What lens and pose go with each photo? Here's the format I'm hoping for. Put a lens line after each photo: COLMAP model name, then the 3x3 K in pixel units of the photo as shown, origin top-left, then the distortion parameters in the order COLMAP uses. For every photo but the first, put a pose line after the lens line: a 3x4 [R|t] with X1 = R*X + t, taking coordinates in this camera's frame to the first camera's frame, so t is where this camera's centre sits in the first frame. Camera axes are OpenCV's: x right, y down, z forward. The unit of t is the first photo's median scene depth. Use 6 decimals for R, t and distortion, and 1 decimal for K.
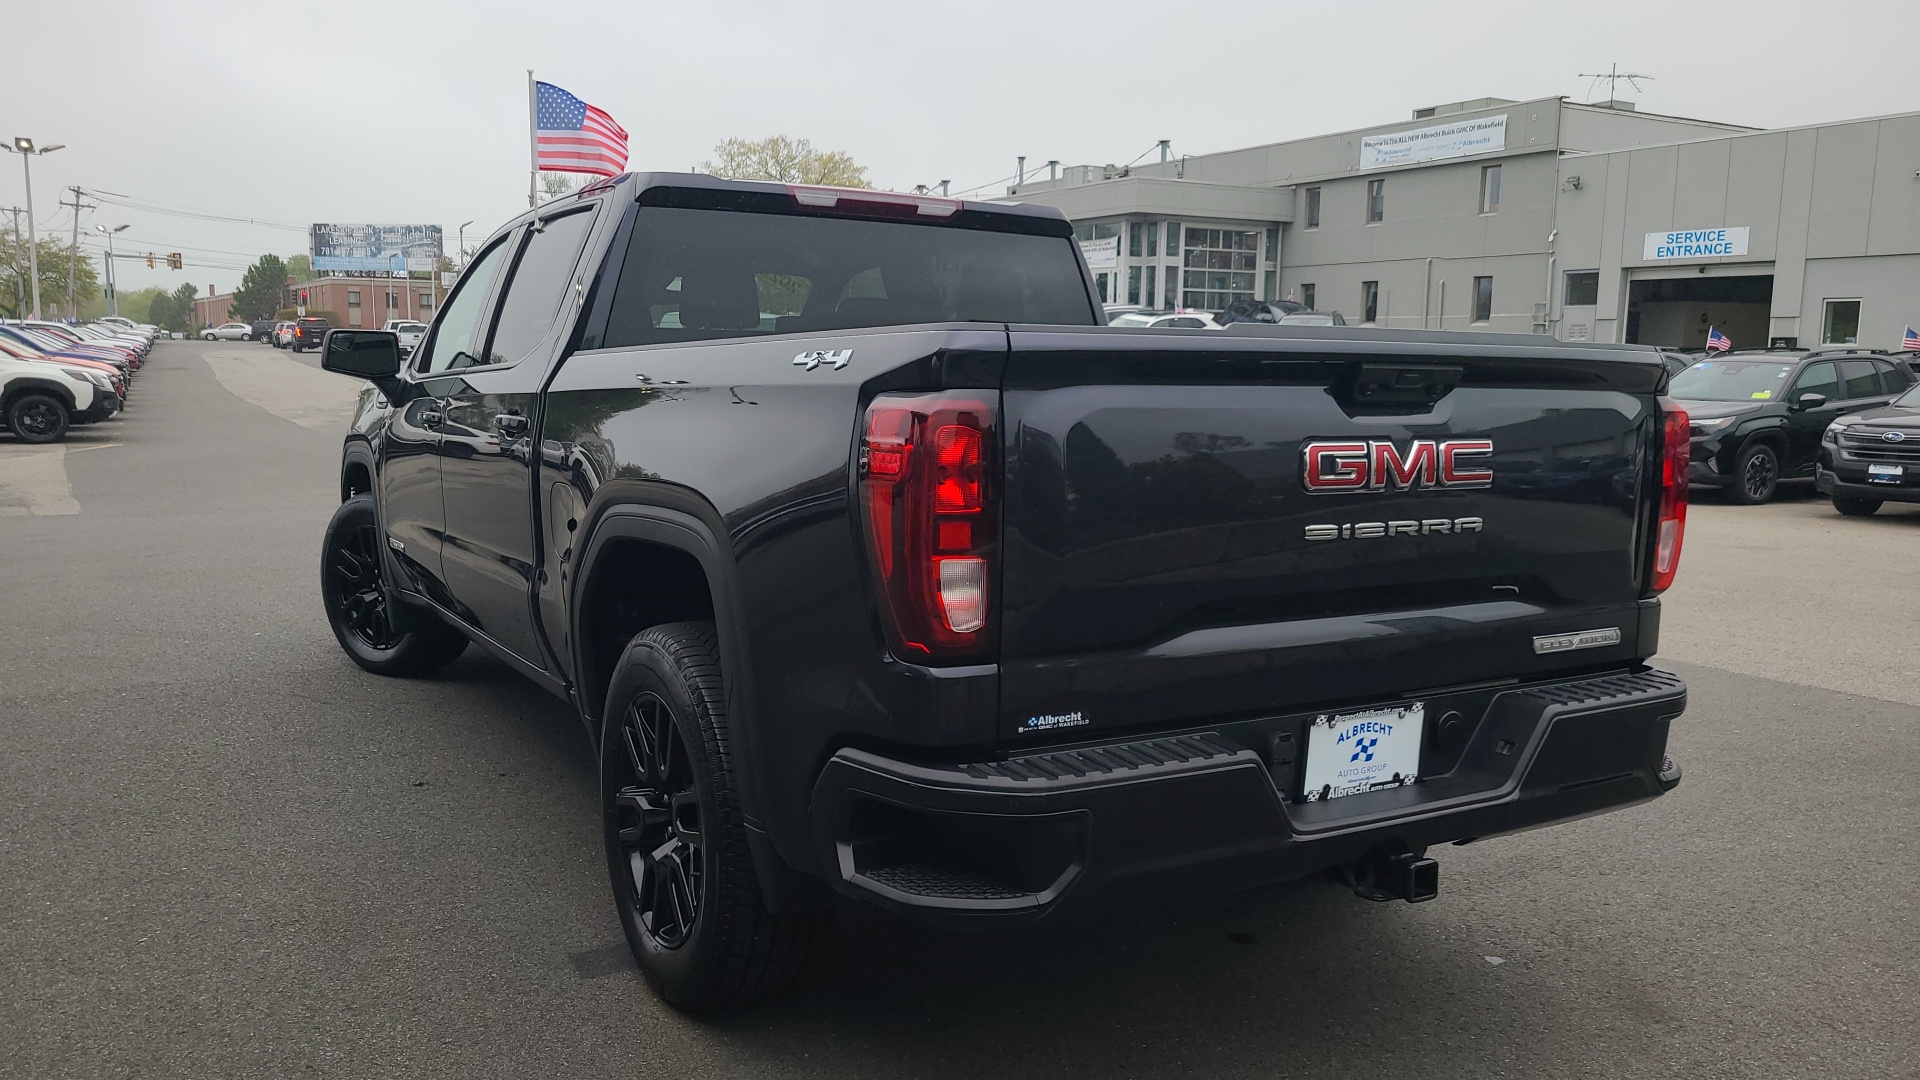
lens RADIAL K [[1526.4, 0, 941.1], [0, 1526.4, 546.8], [0, 0, 1]] dist [0.057126, -0.013376]
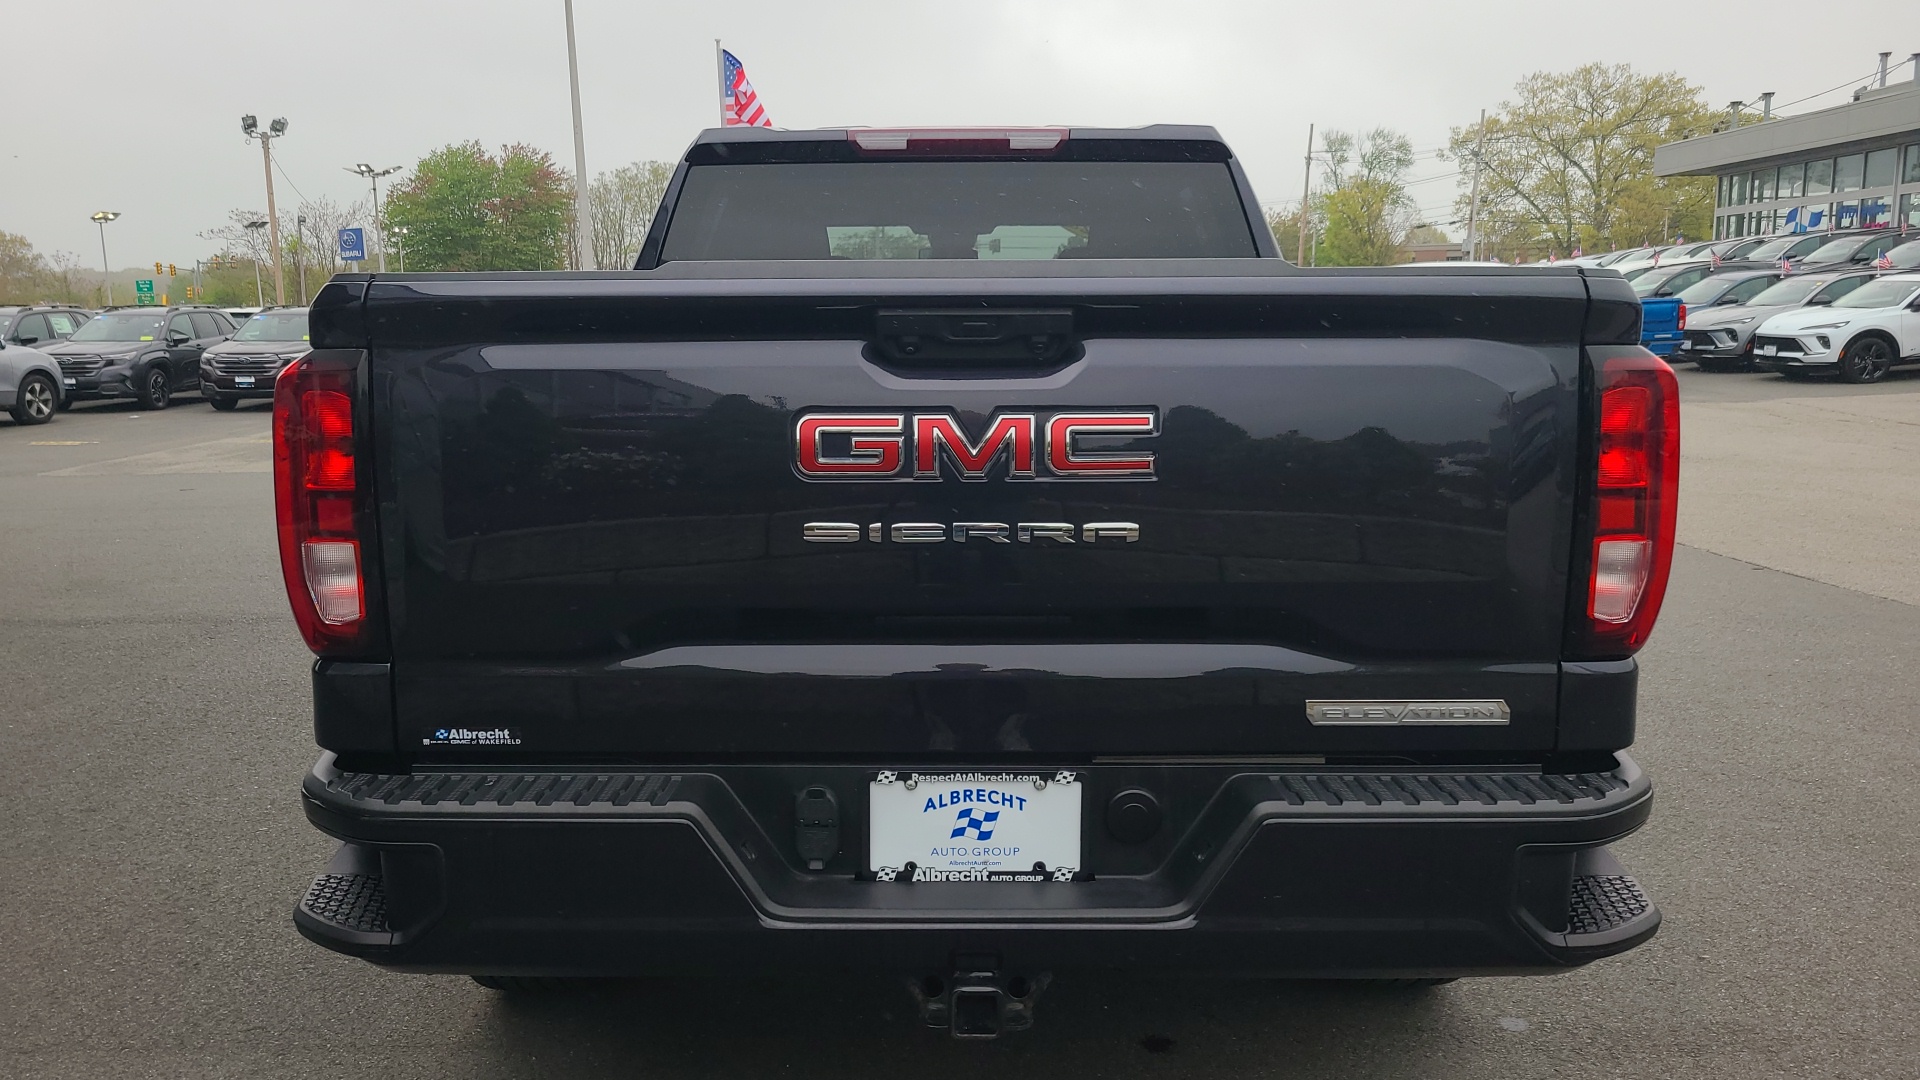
lens RADIAL K [[1505.6, 0, 901.4], [0, 1505.6, 540.2], [0, 0, 1]] dist [0.059438, -0.002965]
pose [[0.848657, 0.053051, -0.526276, 0.071526], [-0.041885, 0.998573, 0.033120, -0.003390], [0.527282, -0.006064, 0.849669, 0.040422]]
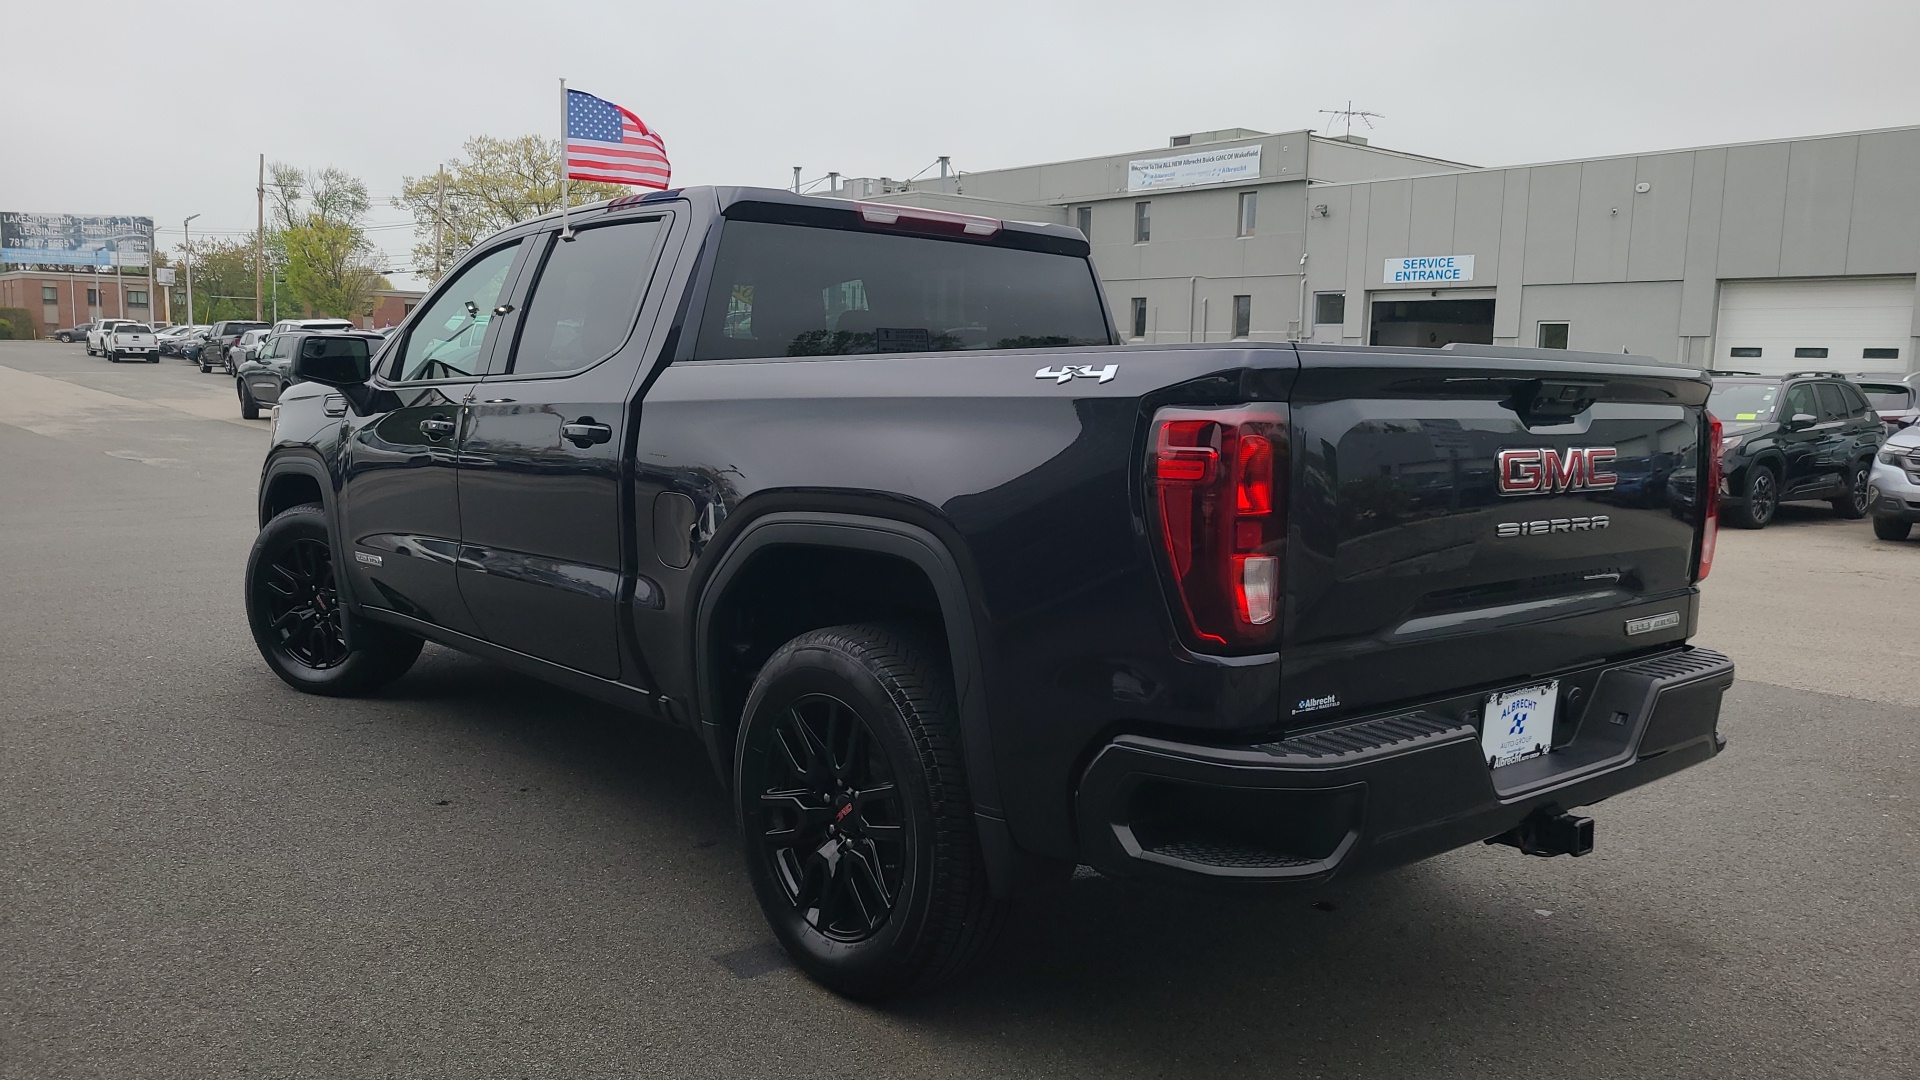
lens RADIAL K [[1525.1, 0, 960.0], [0, 1525.1, 540.0], [0, 0, 1]] dist [0.059234, -0.013558]
pose [[0.983237, -0.012510, 0.181905, -0.037527], [0.014392, 0.999856, -0.009029, 0.000251], [-0.181765, 0.011496, 0.983275, -0.003842]]
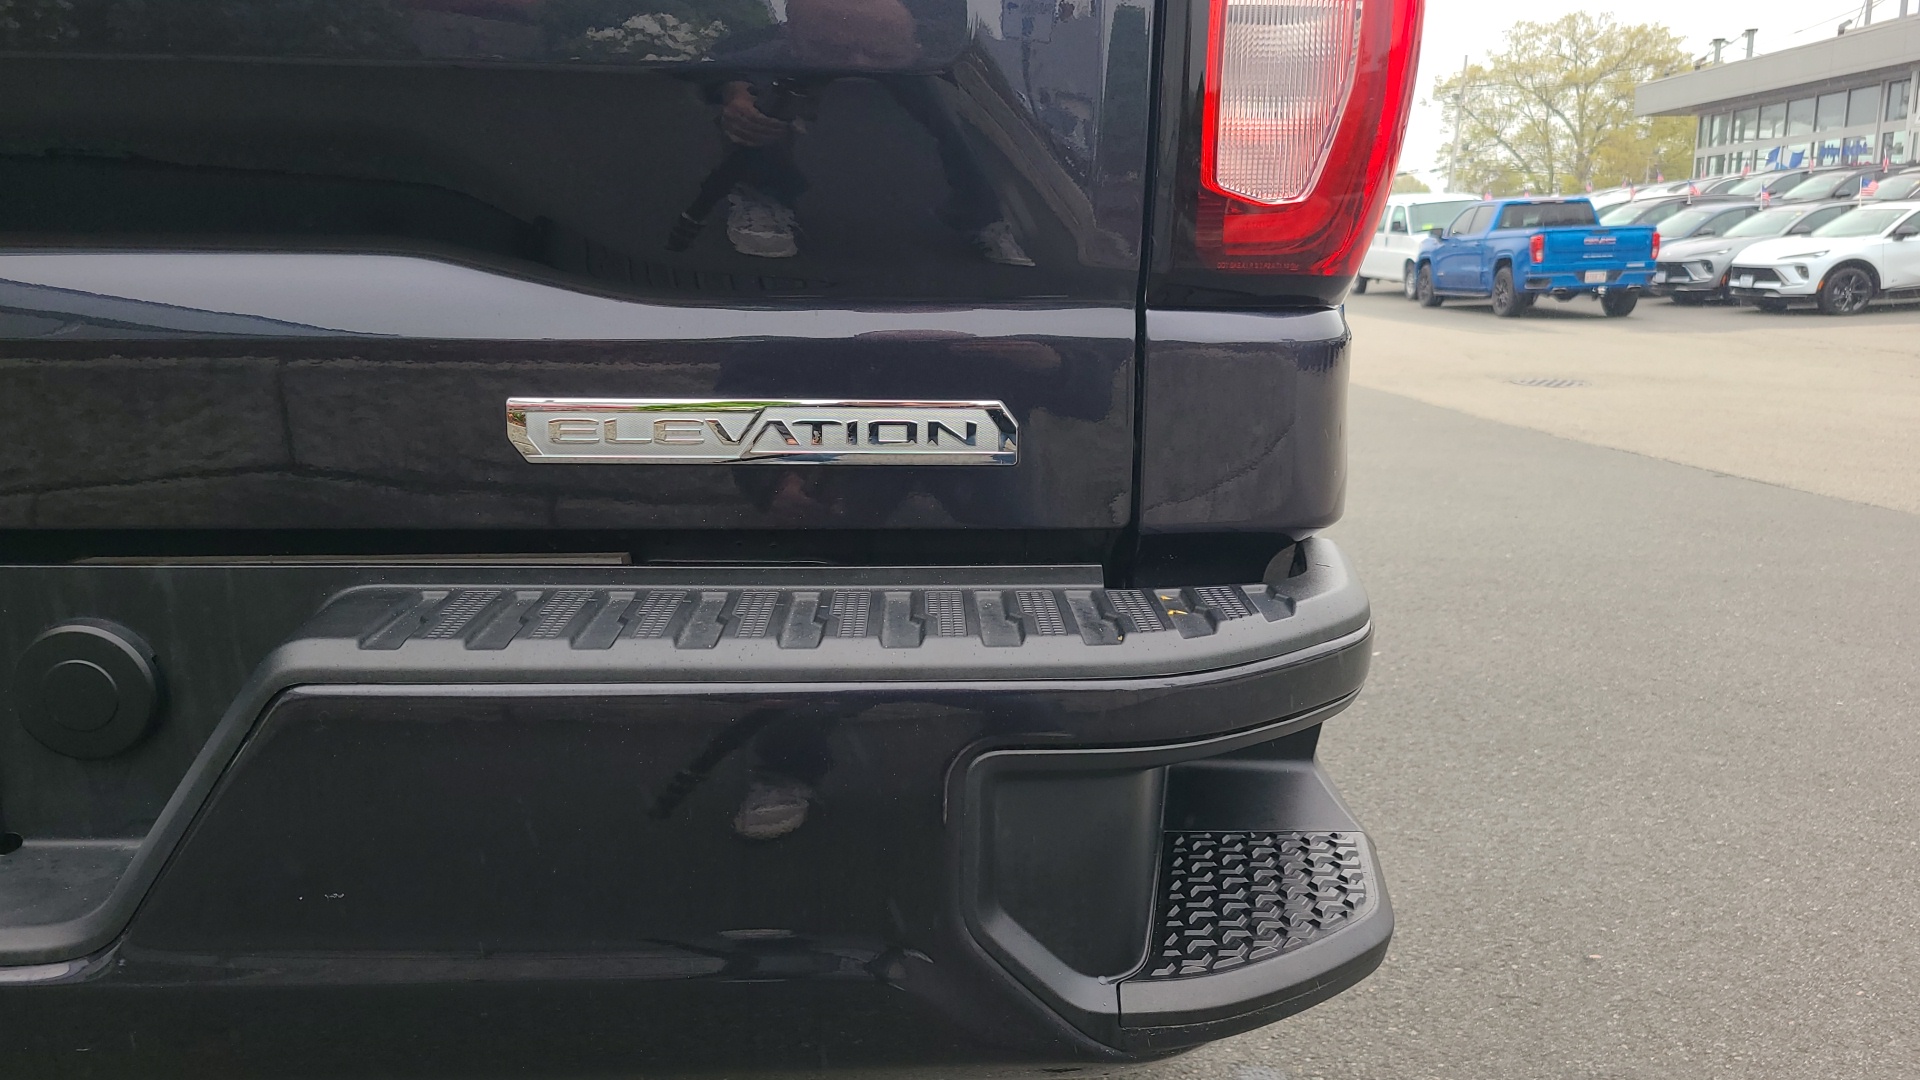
lens RADIAL K [[1480.0, 0, 922.2], [0, 1480.0, 533.0], [0, 0, 1]] dist [0.055107, -0.004352]
pose [[0.855606, 0.070821, -0.512760, 0.071585], [-0.049441, 0.997248, 0.055238, 0.007888], [0.515261, -0.021911, 0.856753, 0.099459]]
